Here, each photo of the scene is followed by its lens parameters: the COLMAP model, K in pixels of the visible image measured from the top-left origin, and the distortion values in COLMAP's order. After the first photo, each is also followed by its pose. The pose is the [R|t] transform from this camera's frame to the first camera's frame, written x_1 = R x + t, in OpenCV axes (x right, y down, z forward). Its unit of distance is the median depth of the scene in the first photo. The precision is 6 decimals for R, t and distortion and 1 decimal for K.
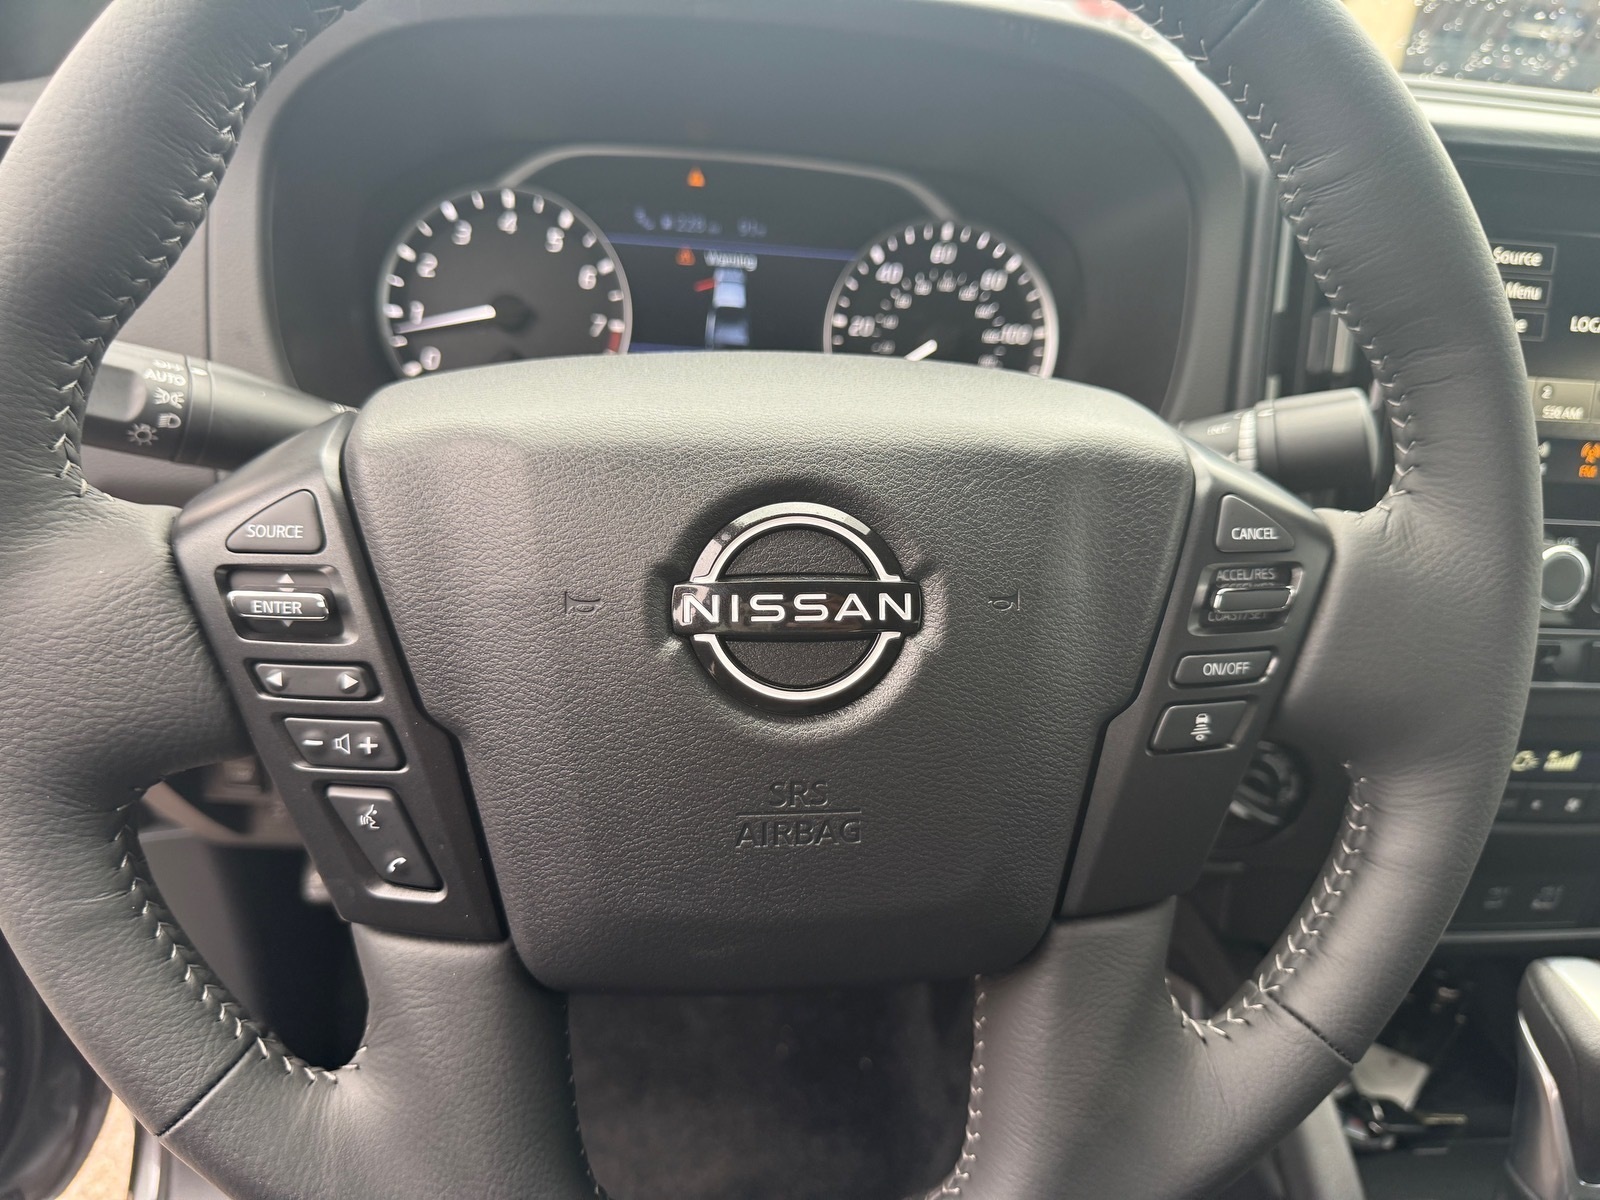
lens RADIAL K [[1151.5, 0, 812.0], [0, 1151.5, 628.6], [0, 0, 1]] dist [0.019221, 0.017976]
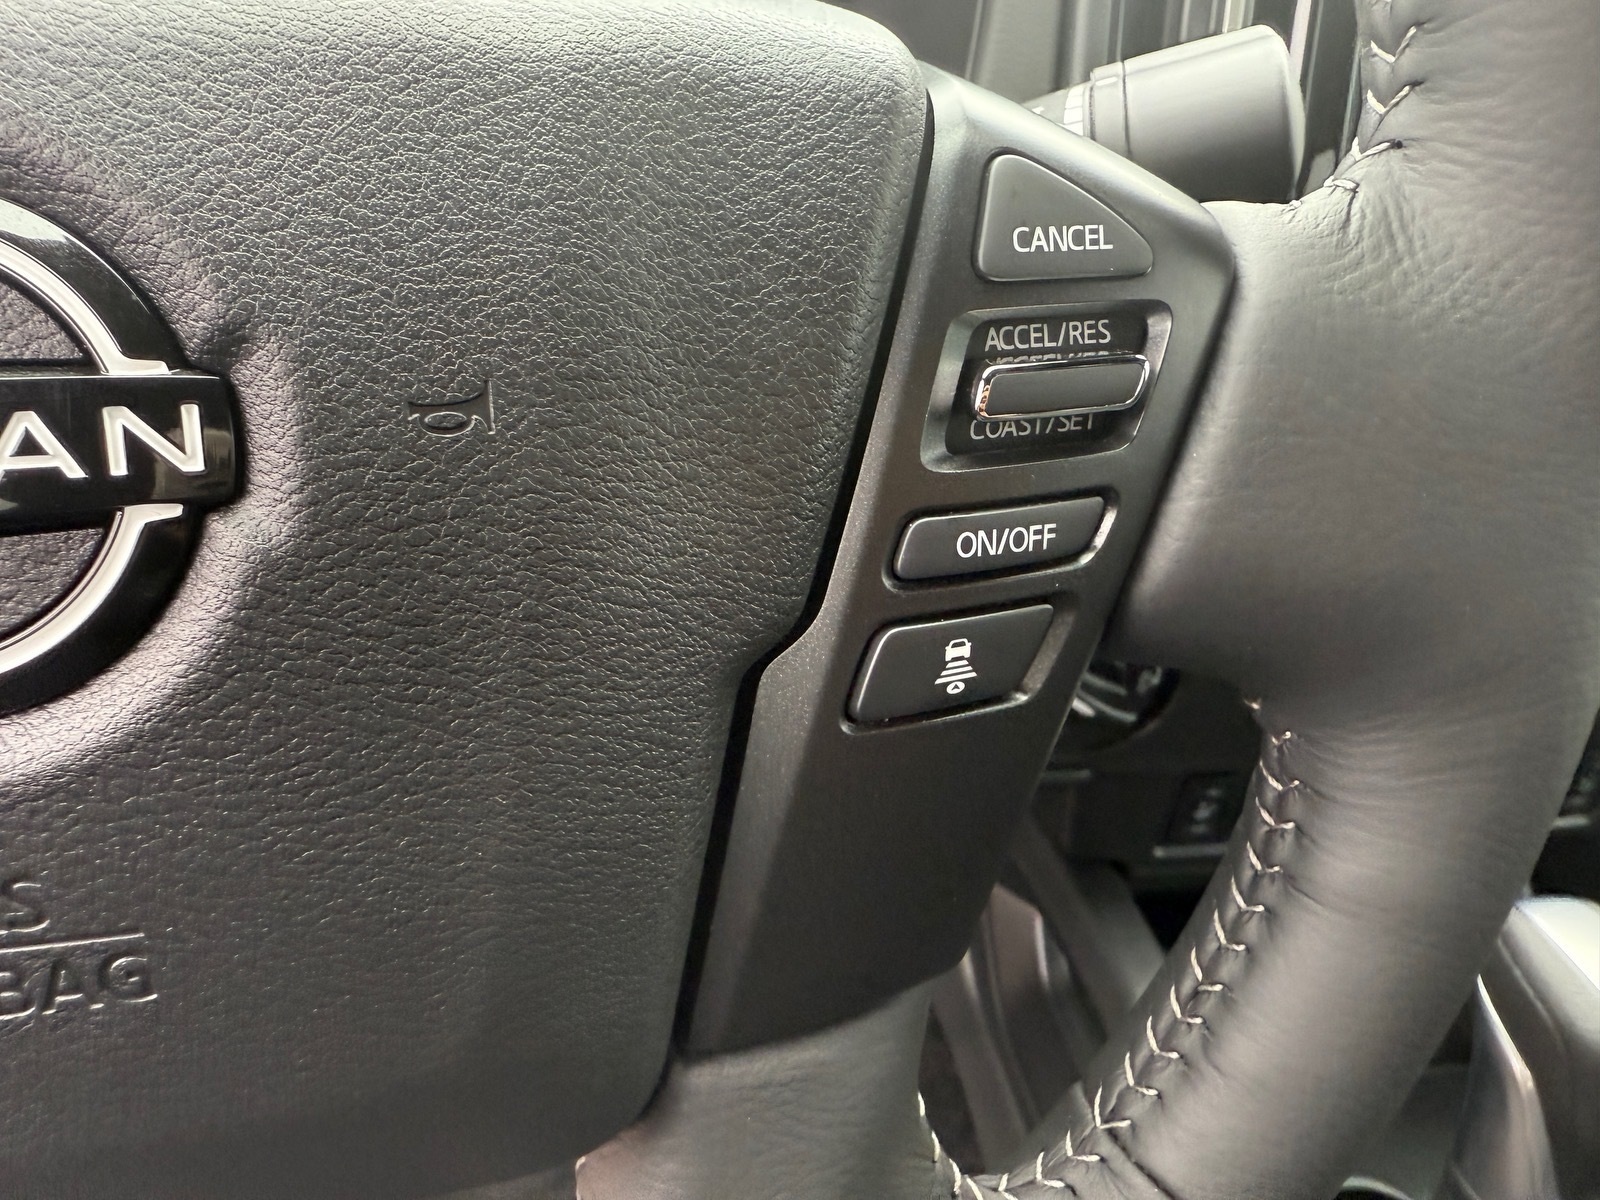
lens RADIAL K [[1151.5, 0, 683.7], [0, 1151.5, 585.2], [0, 0, 1]] dist [0.019221, 0.017976]
pose [[0.998968, -0.045403, -0.000754, 0.223784], [0.045252, 0.993991, 0.099666, 0.000387], [-0.003776, -0.099597, 0.995021, 0.525908]]
